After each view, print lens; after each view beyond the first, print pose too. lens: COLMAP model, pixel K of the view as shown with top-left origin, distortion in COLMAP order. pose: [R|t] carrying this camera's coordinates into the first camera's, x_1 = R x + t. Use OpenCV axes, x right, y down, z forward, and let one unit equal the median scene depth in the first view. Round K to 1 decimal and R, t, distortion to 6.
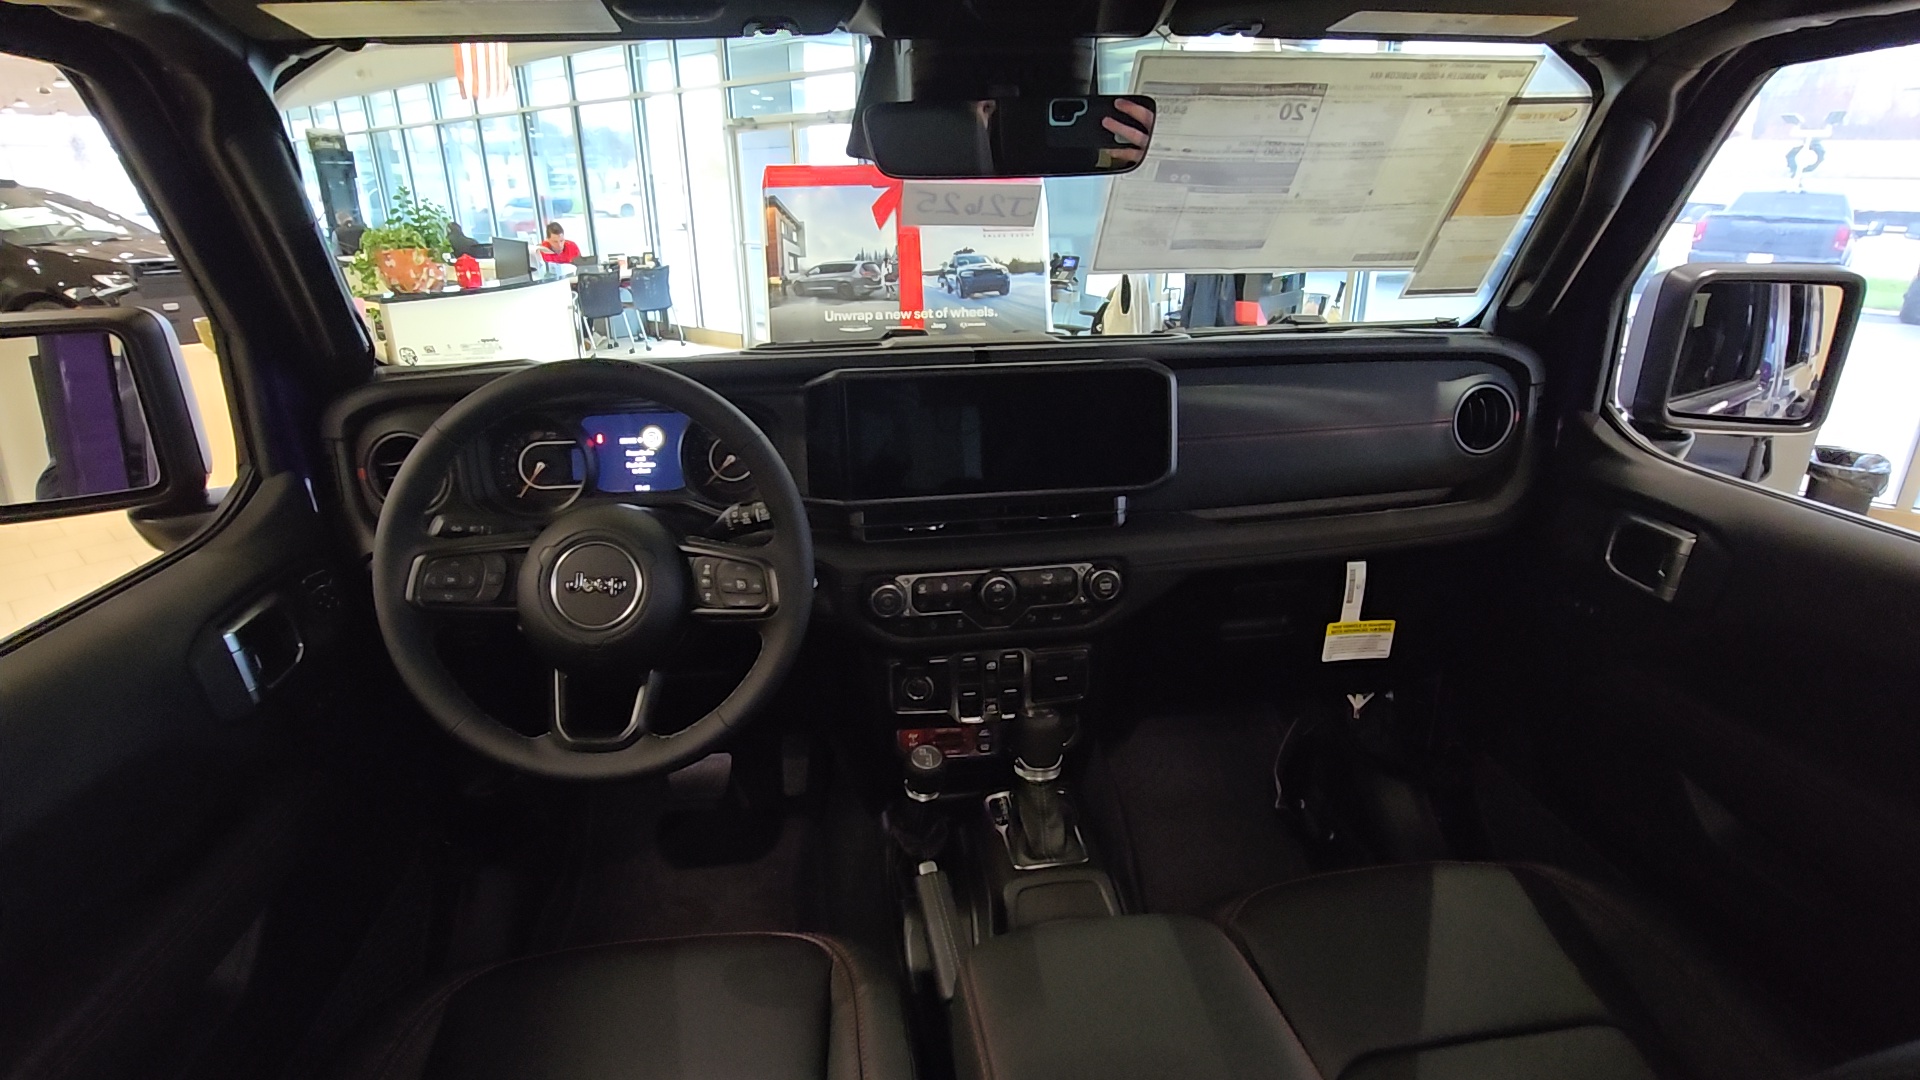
lens RADIAL K [[967.0, 0, 962.9], [0, 967.0, 536.6], [0, 0, 1]] dist [0.002961, -0.000751]
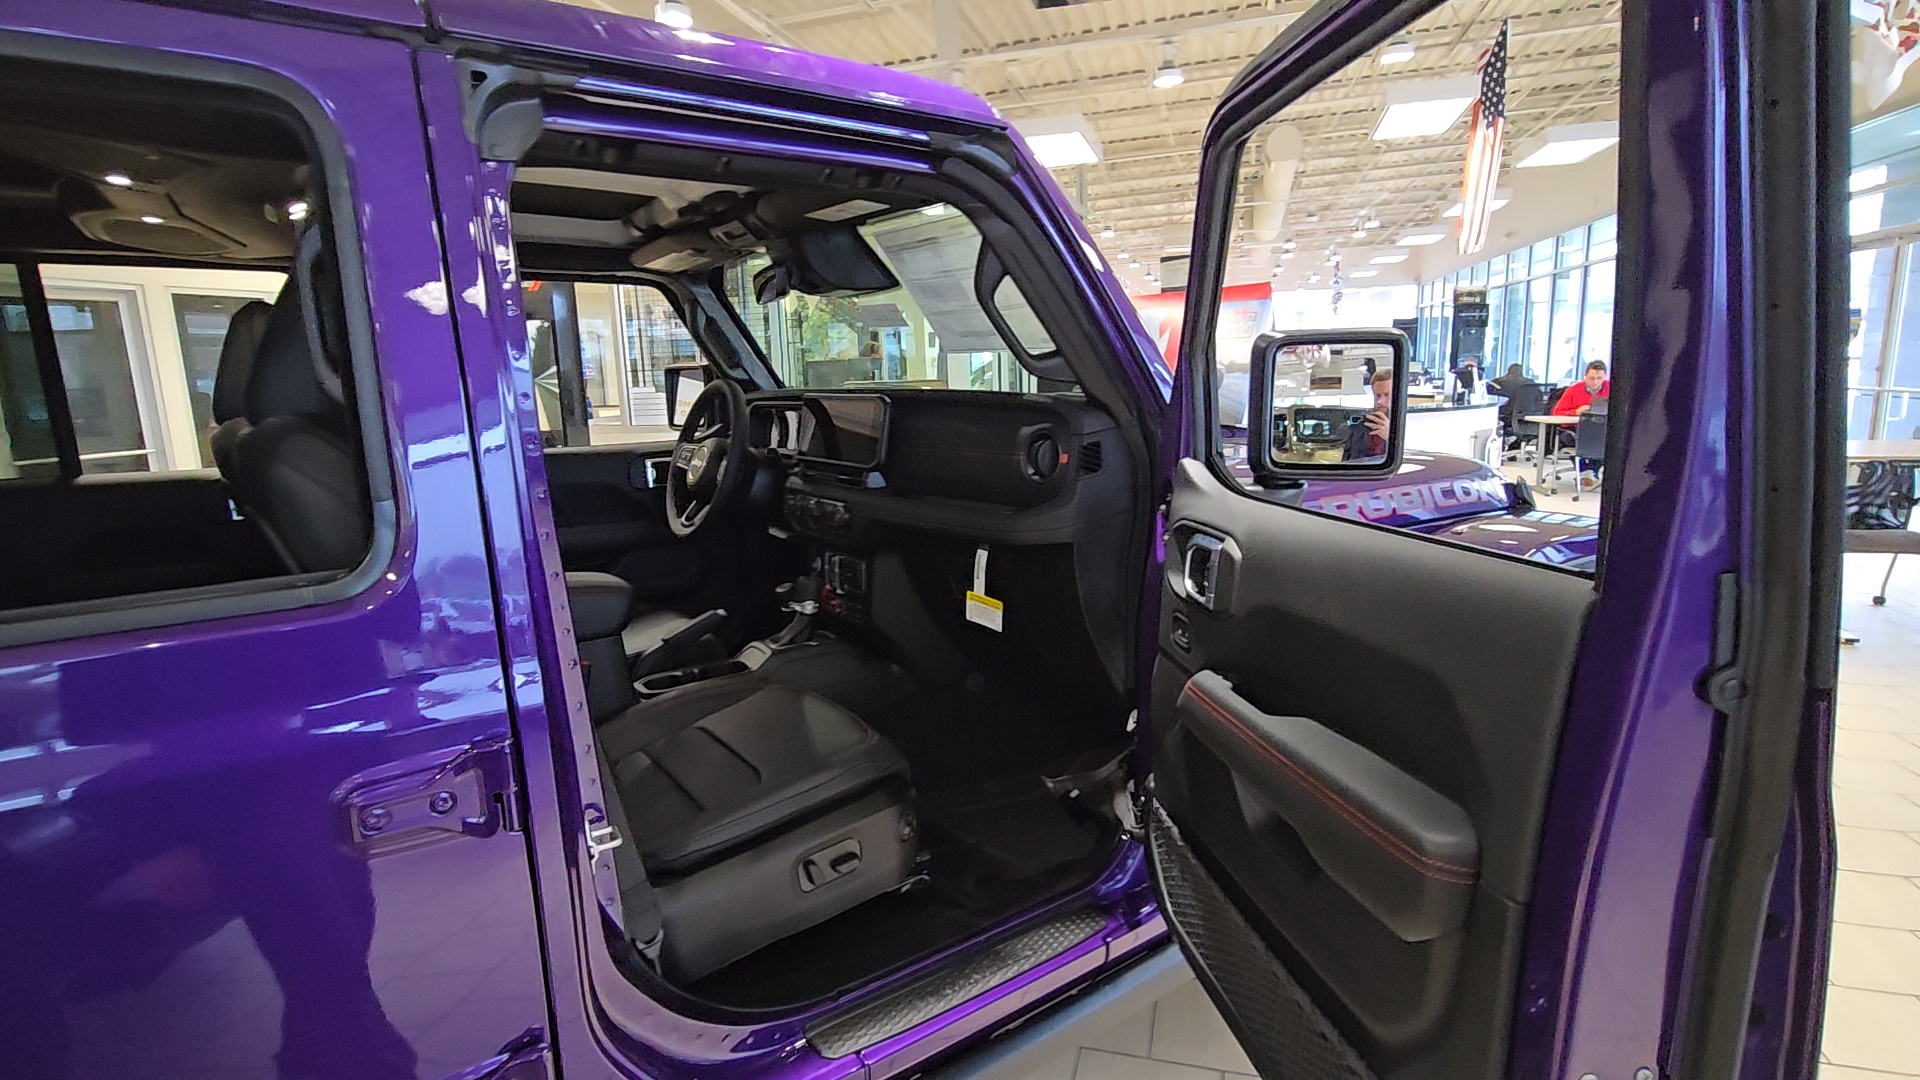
lens RADIAL K [[967.0, 0, 950.8], [0, 967.0, 538.9], [0, 0, 1]] dist [0.002961, -0.000751]
pose [[0.438971, 0.158307, -0.884445, 1.018526], [-0.282252, 0.958822, 0.031532, -0.012225], [0.853017, 0.235795, 0.465577, 0.194280]]
